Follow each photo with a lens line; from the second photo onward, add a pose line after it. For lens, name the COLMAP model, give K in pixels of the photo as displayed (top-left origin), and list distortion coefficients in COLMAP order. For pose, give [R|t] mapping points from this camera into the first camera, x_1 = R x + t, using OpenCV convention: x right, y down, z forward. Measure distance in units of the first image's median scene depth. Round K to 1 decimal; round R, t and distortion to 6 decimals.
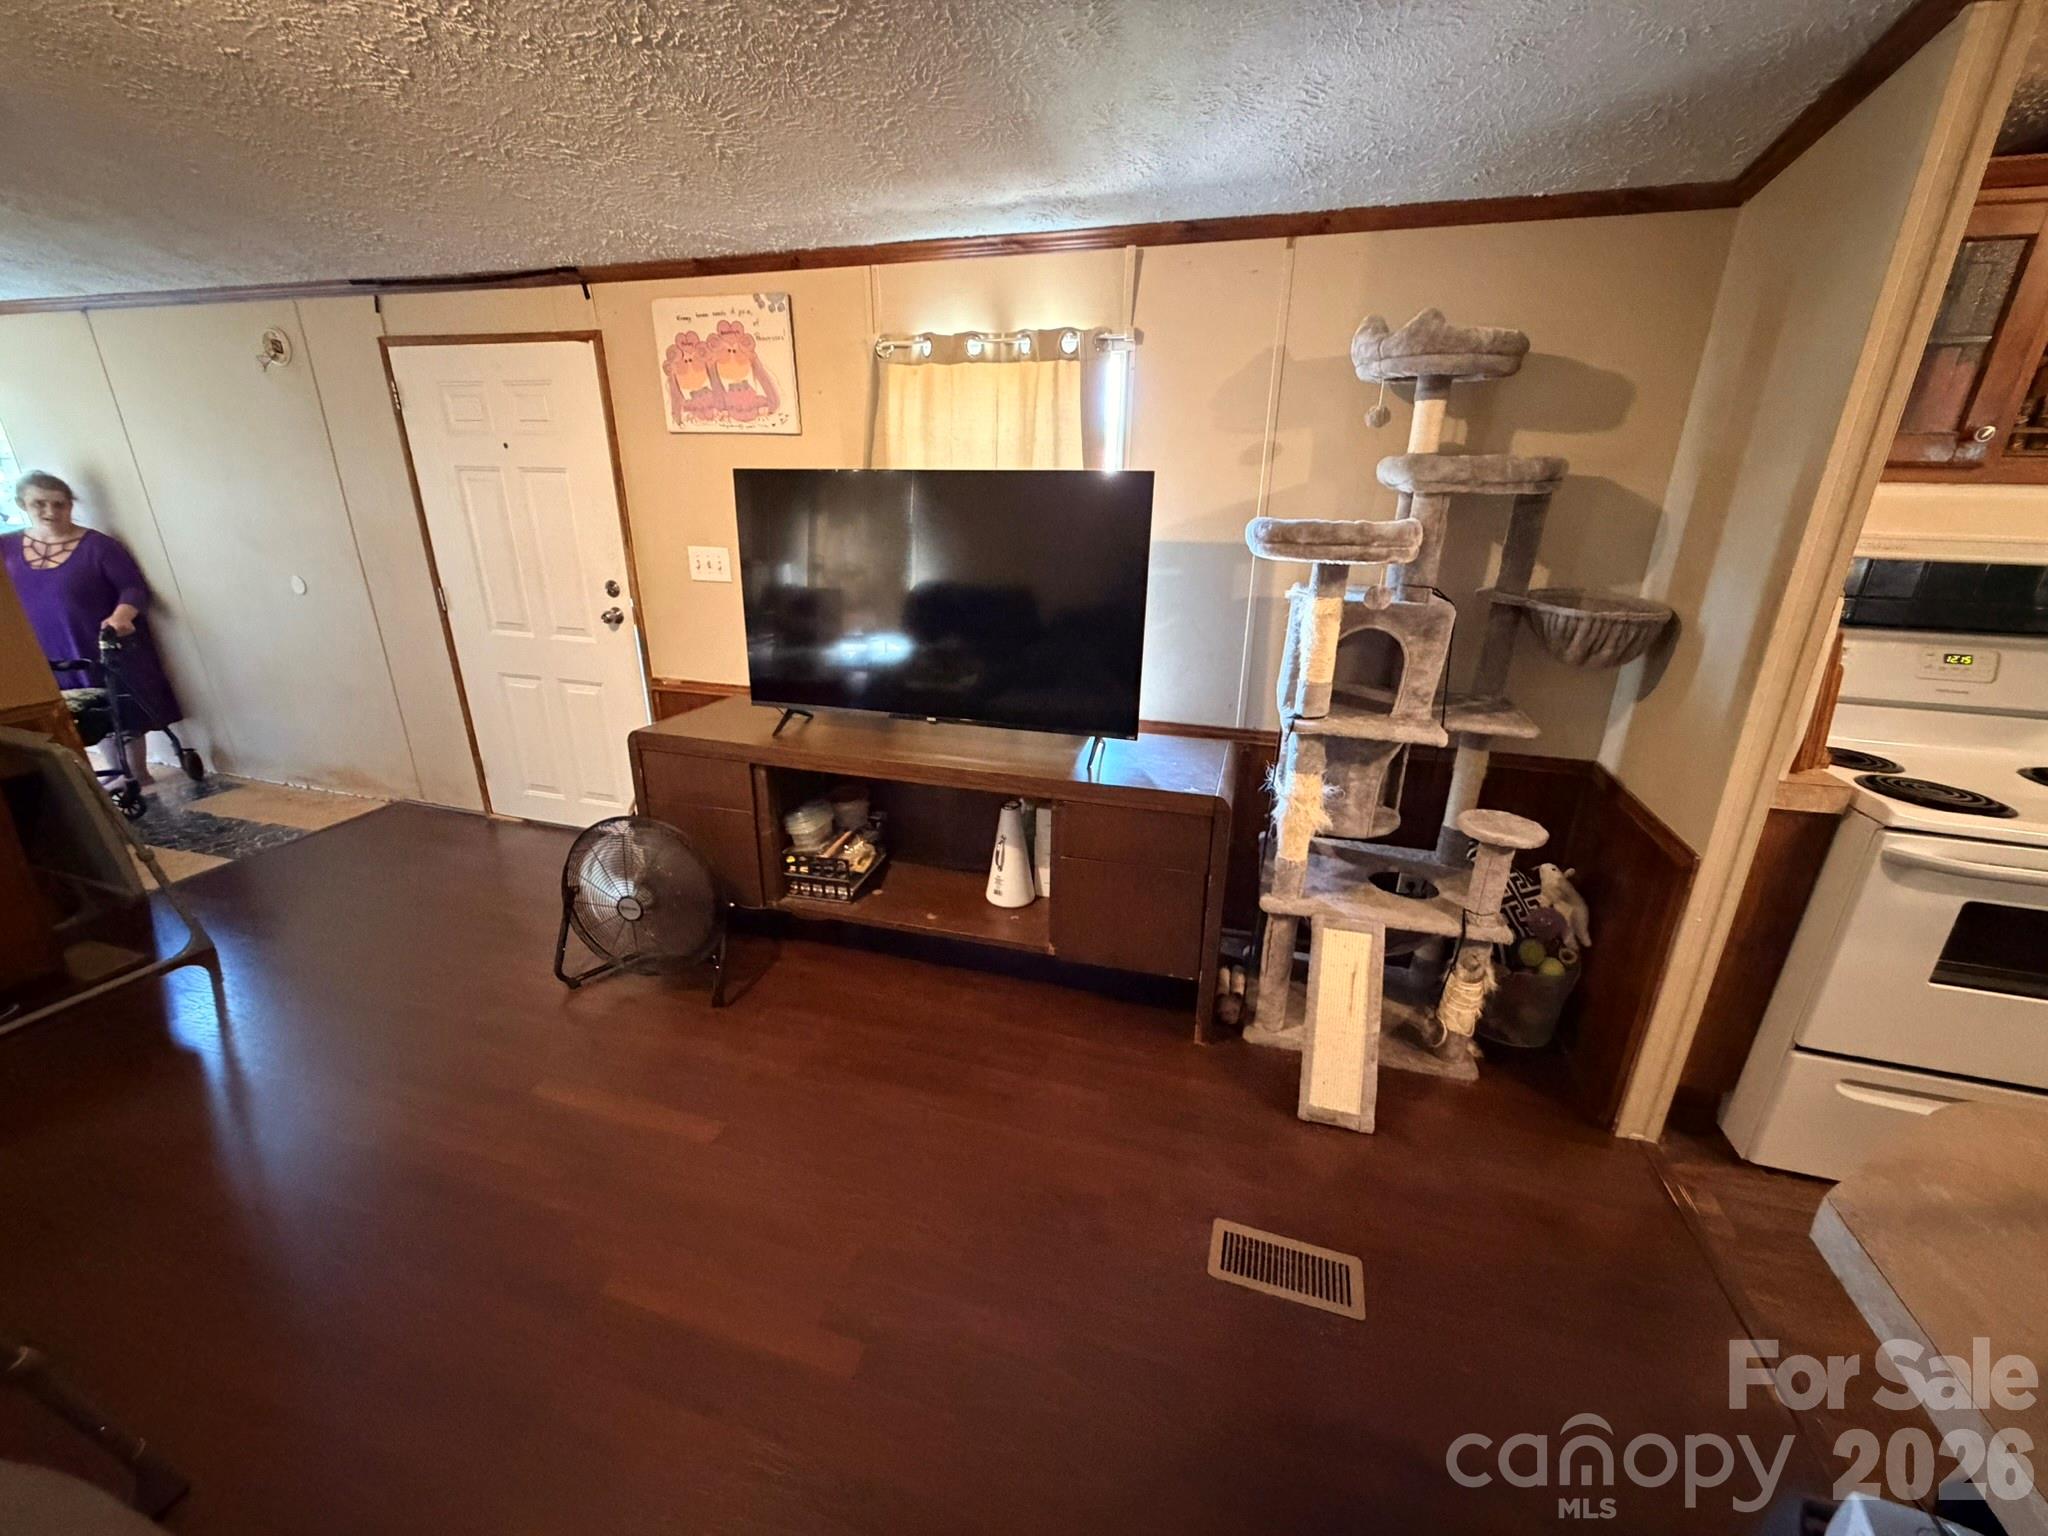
lens RADIAL K [[813.9, 0, 1021.2], [0, 813.9, 765.0], [0, 0, 1]] dist [-0.004990, 0.000719]
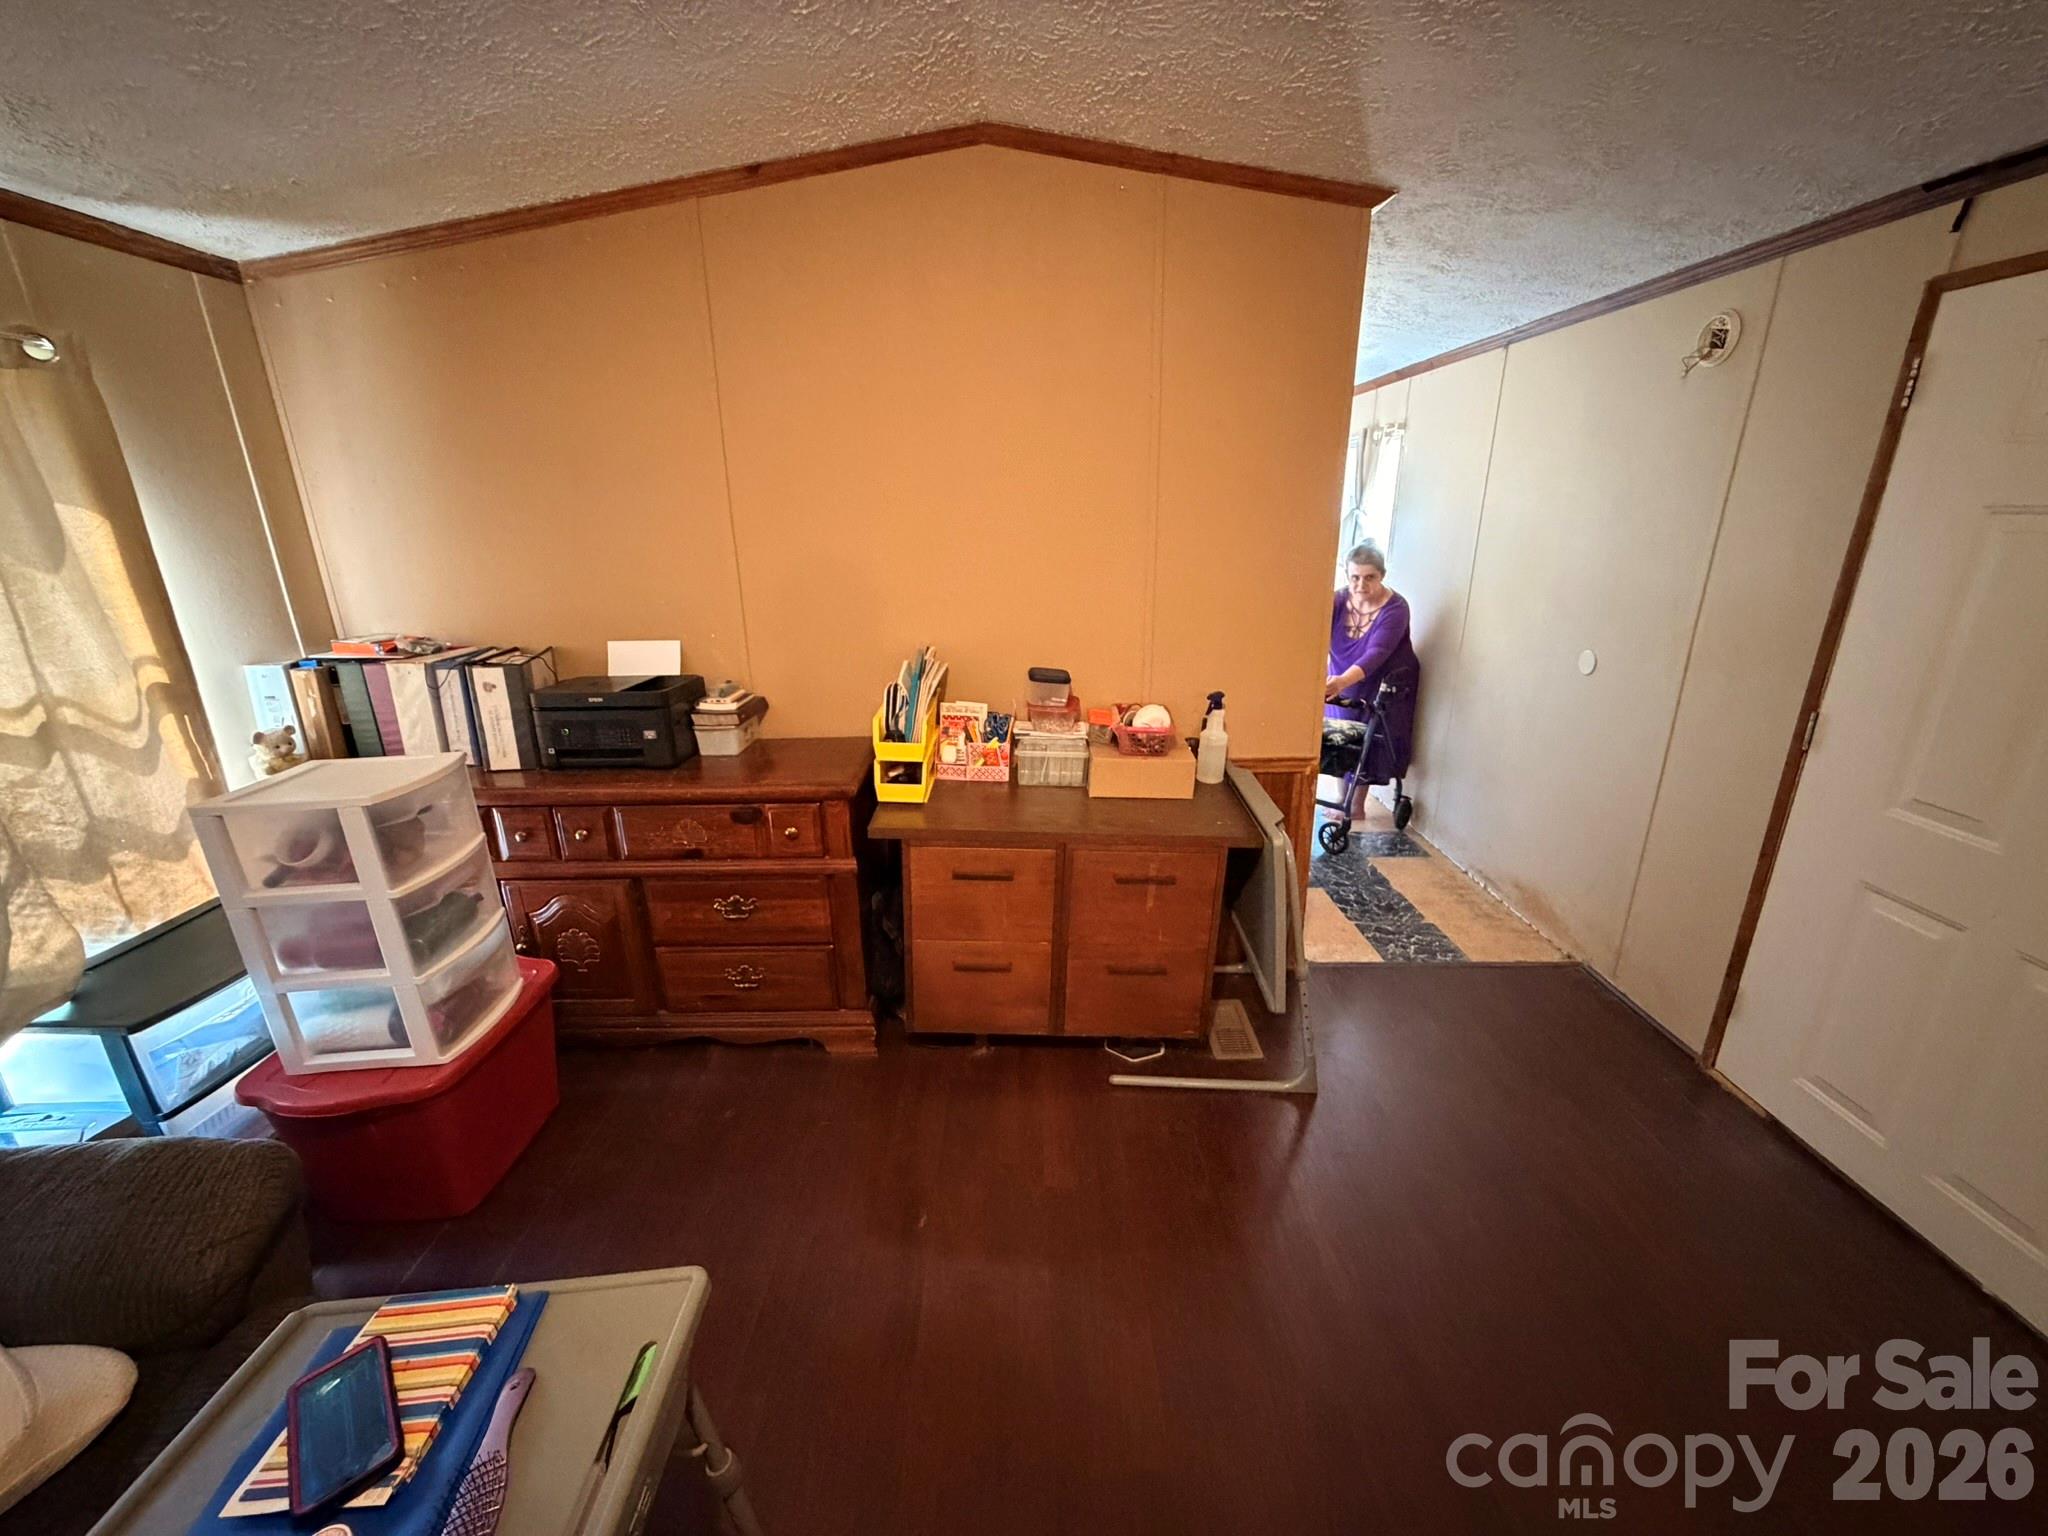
lens RADIAL K [[813.9, 0, 1017.5], [0, 813.9, 779.9], [0, 0, 1]] dist [-0.004990, 0.000719]
pose [[0.282731, 0.288127, -0.914902, -0.309318], [-0.309817, 0.930126, 0.197179, -0.102721], [0.907787, 0.227704, 0.352242, 0.264563]]
